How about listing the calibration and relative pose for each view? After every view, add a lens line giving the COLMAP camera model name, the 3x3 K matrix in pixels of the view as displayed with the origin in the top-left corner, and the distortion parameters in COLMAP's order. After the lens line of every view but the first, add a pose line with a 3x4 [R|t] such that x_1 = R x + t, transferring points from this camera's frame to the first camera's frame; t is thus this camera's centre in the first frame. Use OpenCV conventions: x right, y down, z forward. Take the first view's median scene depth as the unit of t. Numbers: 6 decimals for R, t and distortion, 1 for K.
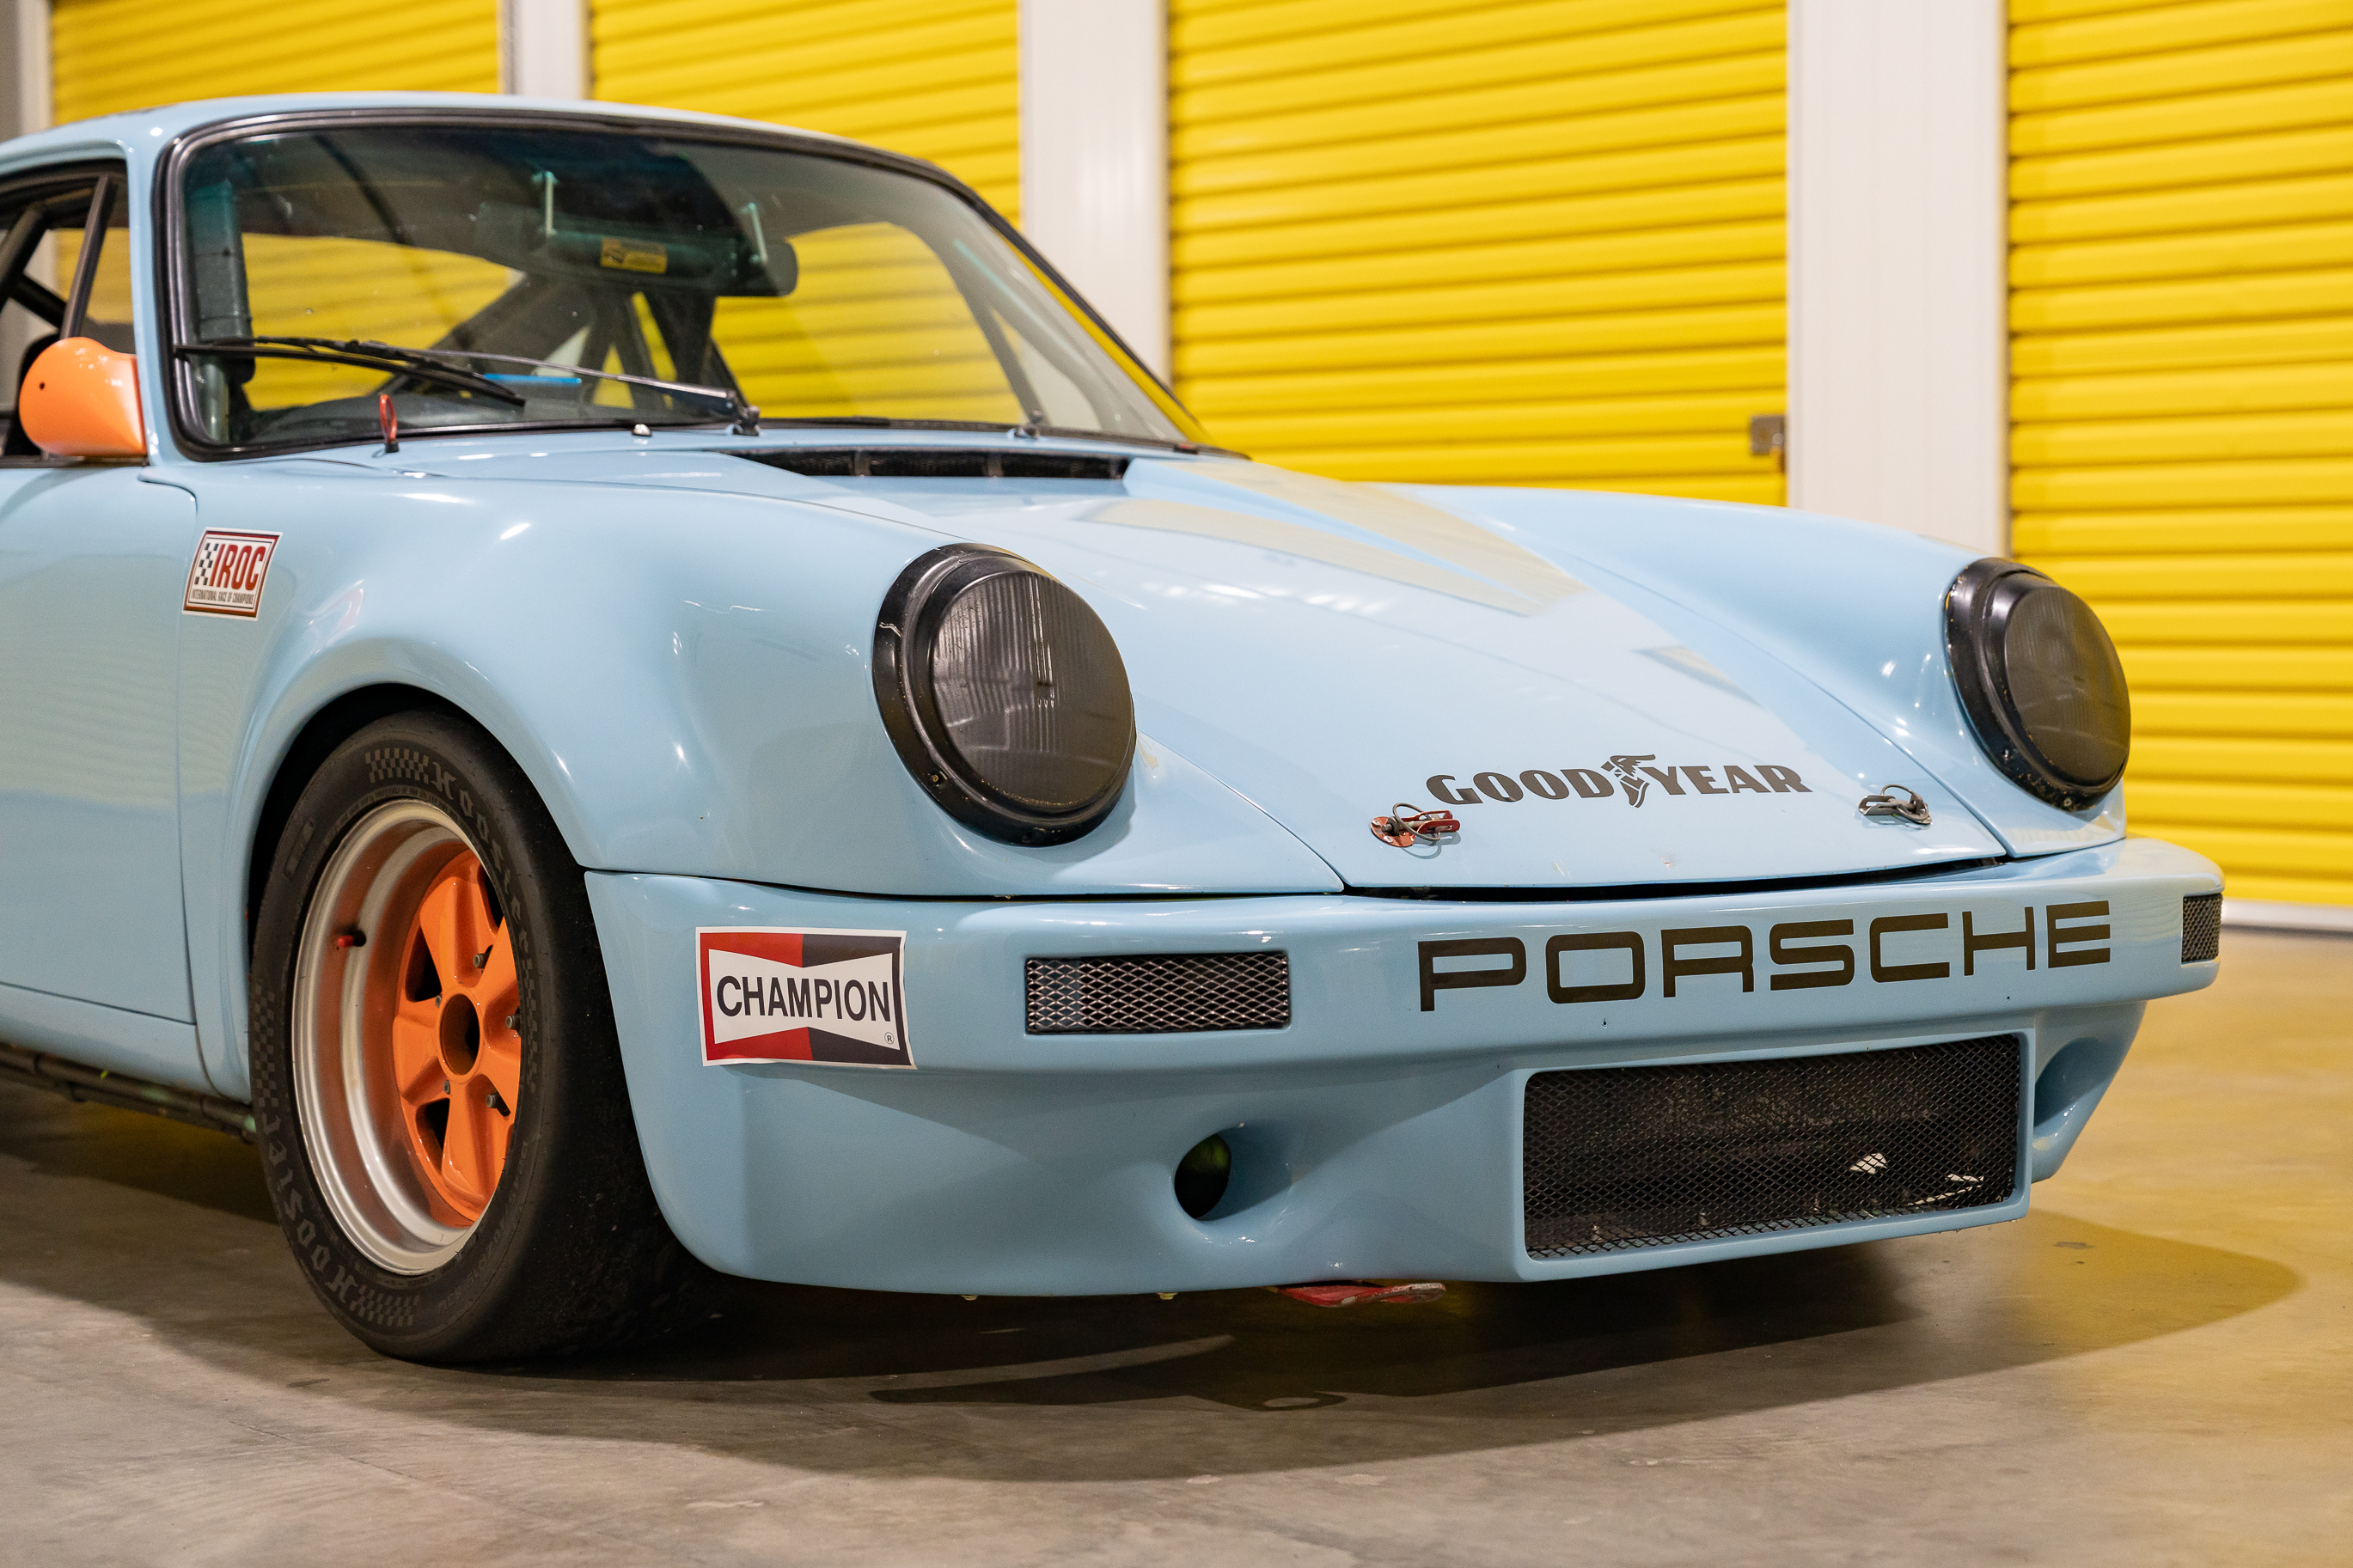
lens RADIAL K [[4665.6, 0, 1159.5], [0, 4665.6, 785.4], [0, 0, 1]] dist [0.020332, 0.000000]
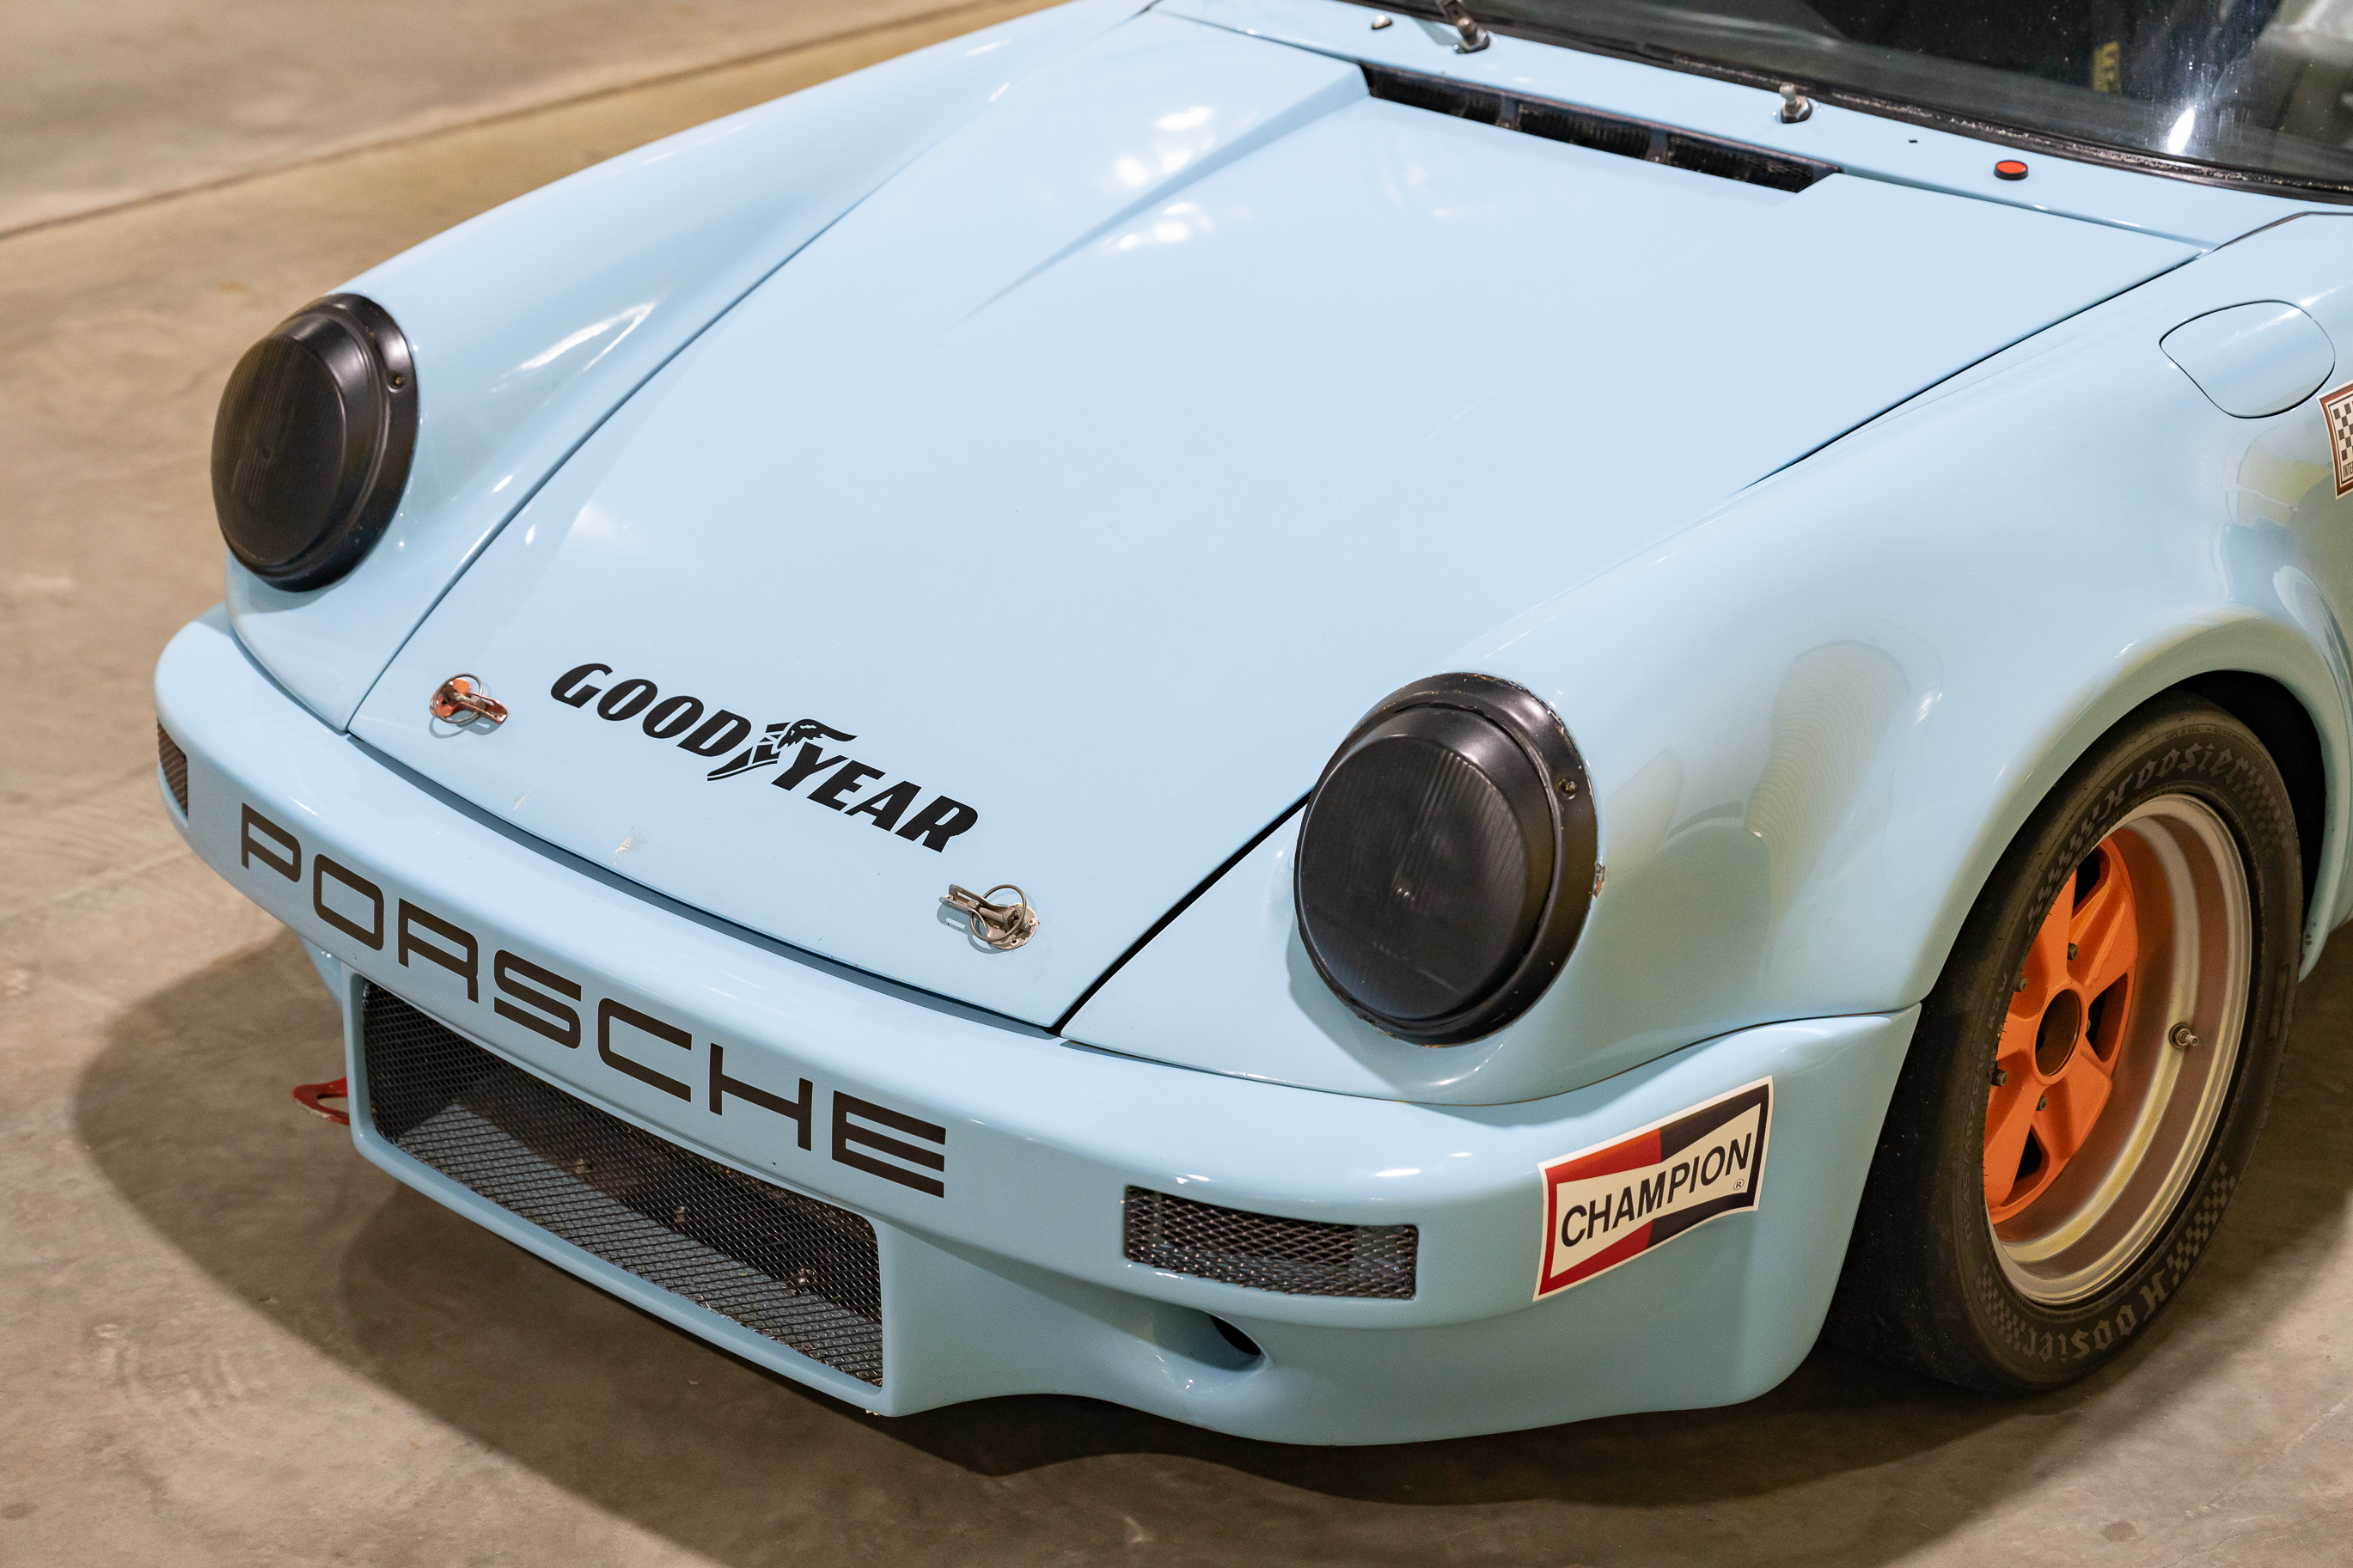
lens RADIAL K [[4665.6, 0, 1169.9], [0, 4665.6, 786.3], [0, 0, 1]] dist [0.020332, 0.000000]
pose [[0.174513, 0.393677, -0.902532, 0.997102], [-0.061142, 0.919161, 0.389108, -0.374582], [0.982755, -0.012721, 0.184475, 0.989258]]
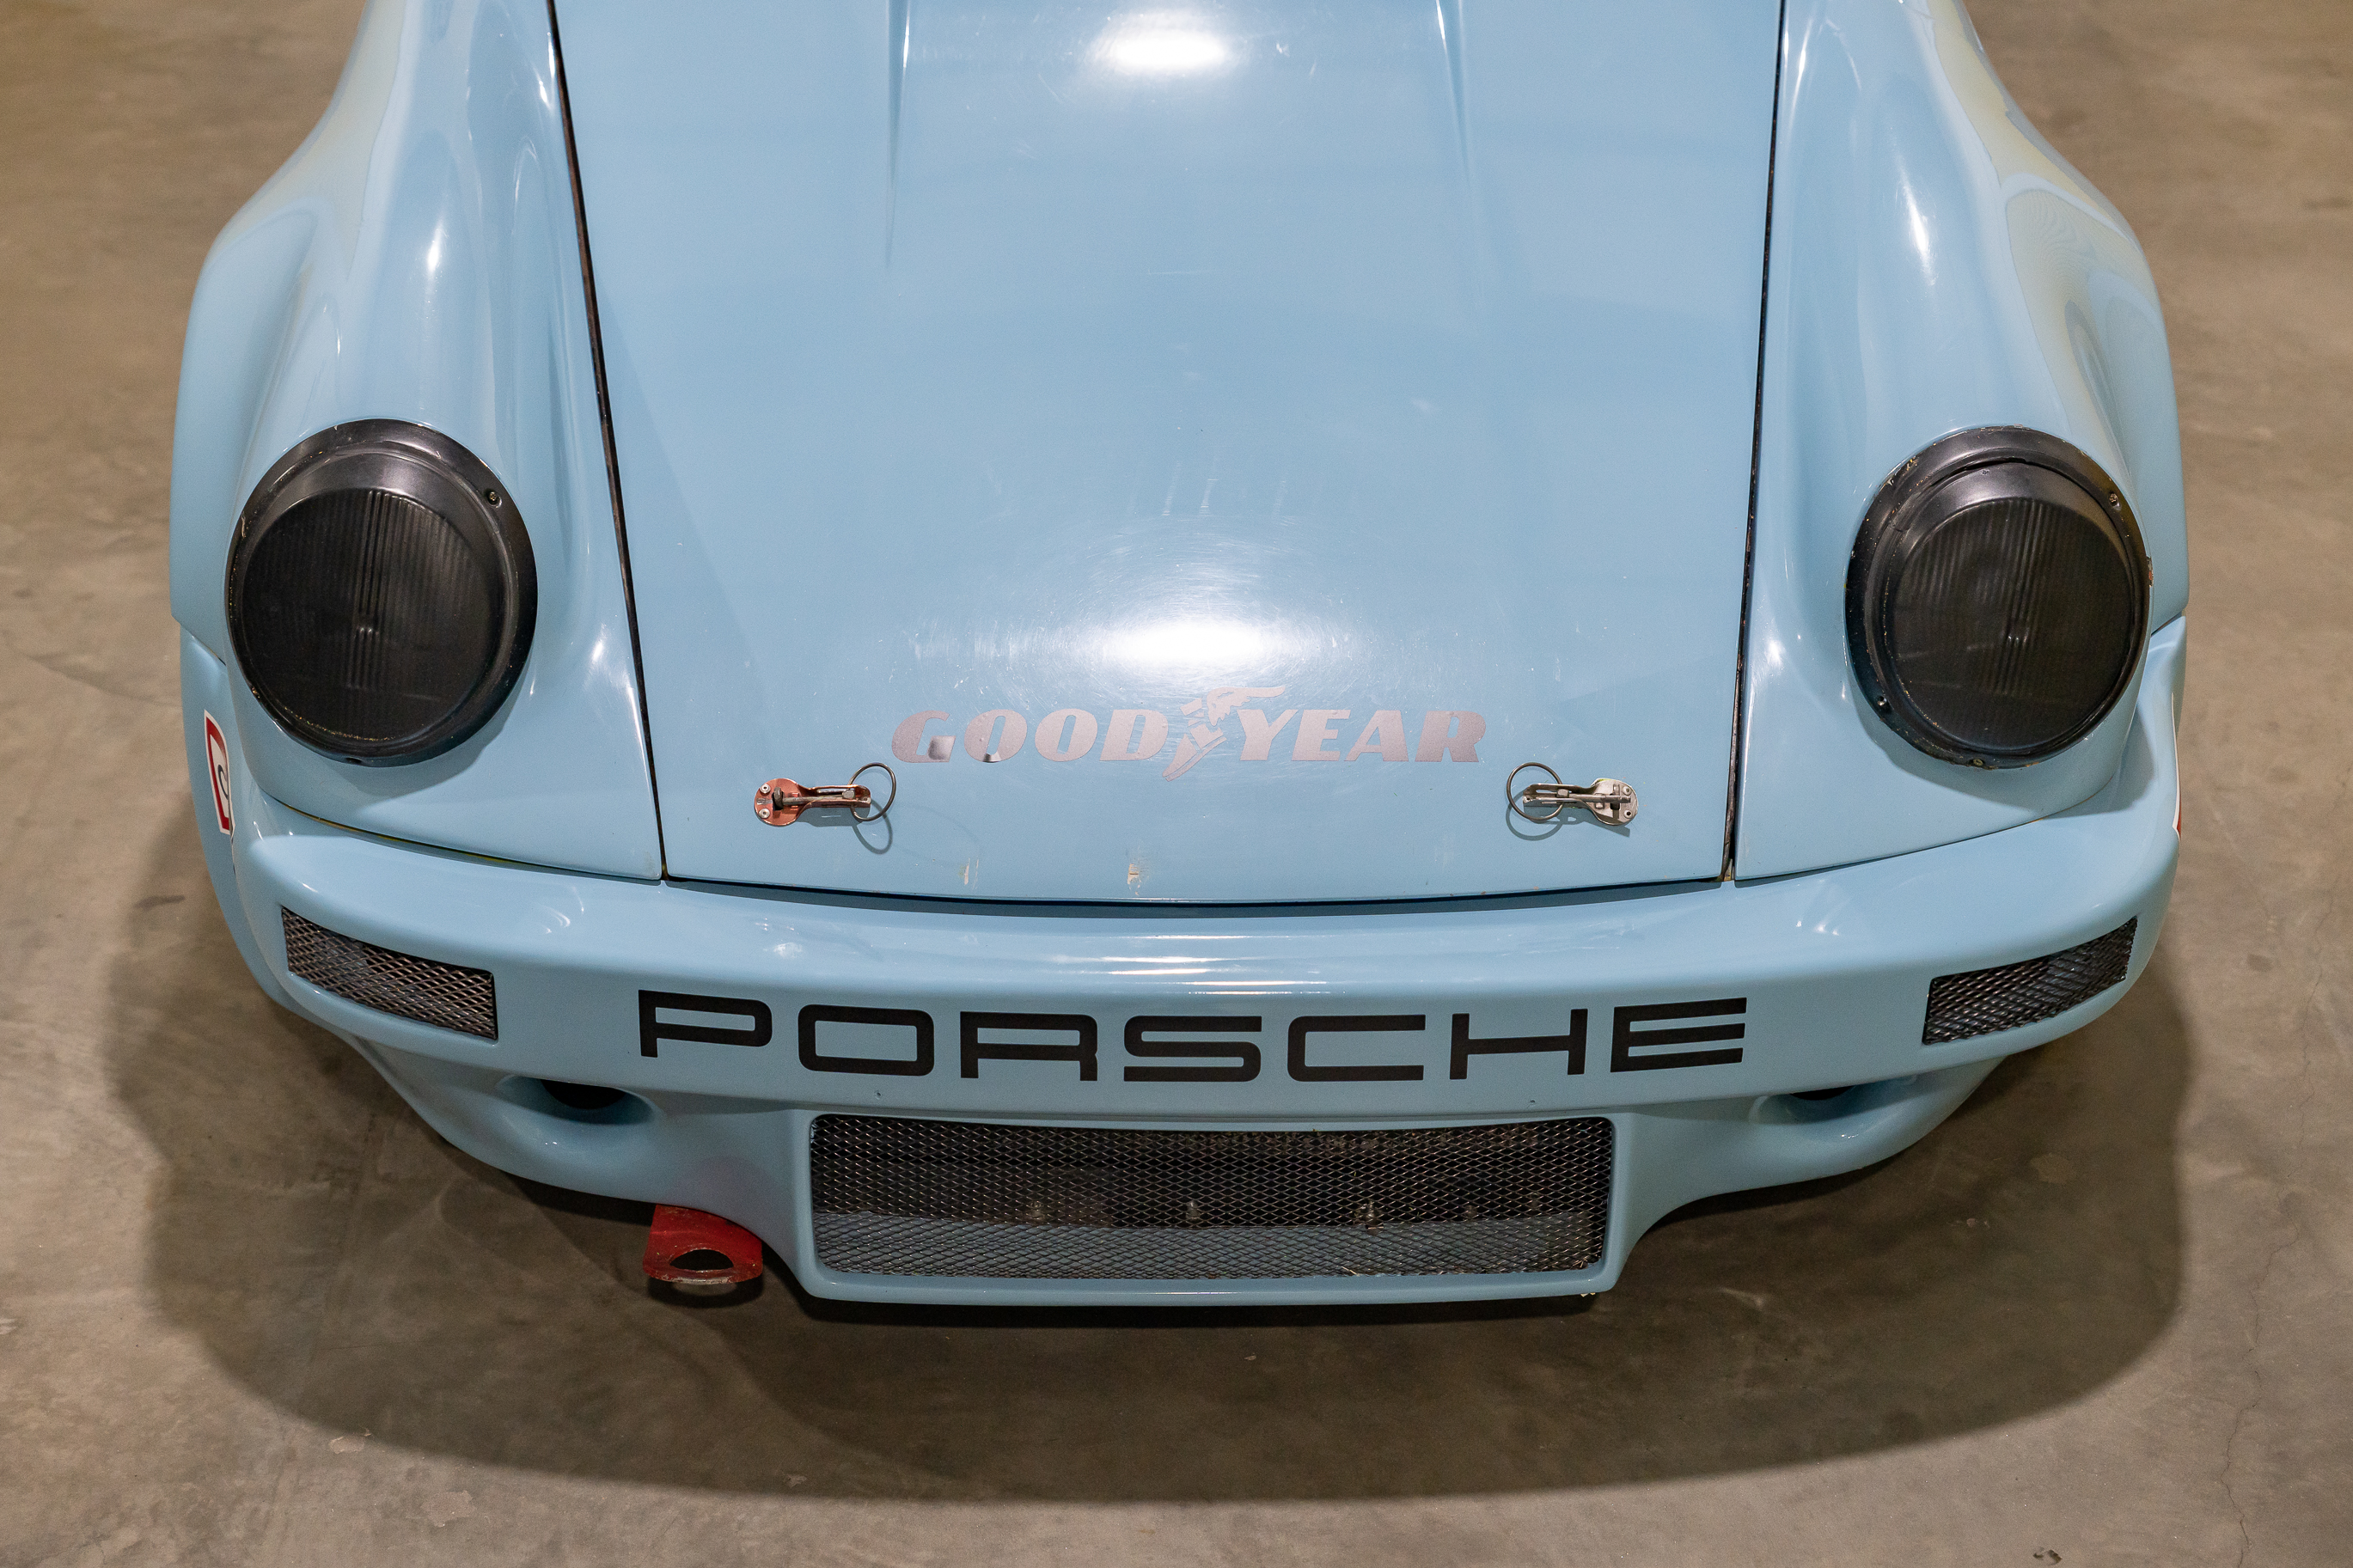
lens RADIAL K [[3954.1, 0, 1169.4], [0, 3954.1, 794.2], [0, 0, 1]] dist [0.015501, 0.000000]
pose [[0.798288, 0.299333, -0.522624, 0.525629], [-0.036037, 0.889934, 0.454664, -0.353109], [0.601197, -0.344119, 0.721210, 0.500472]]
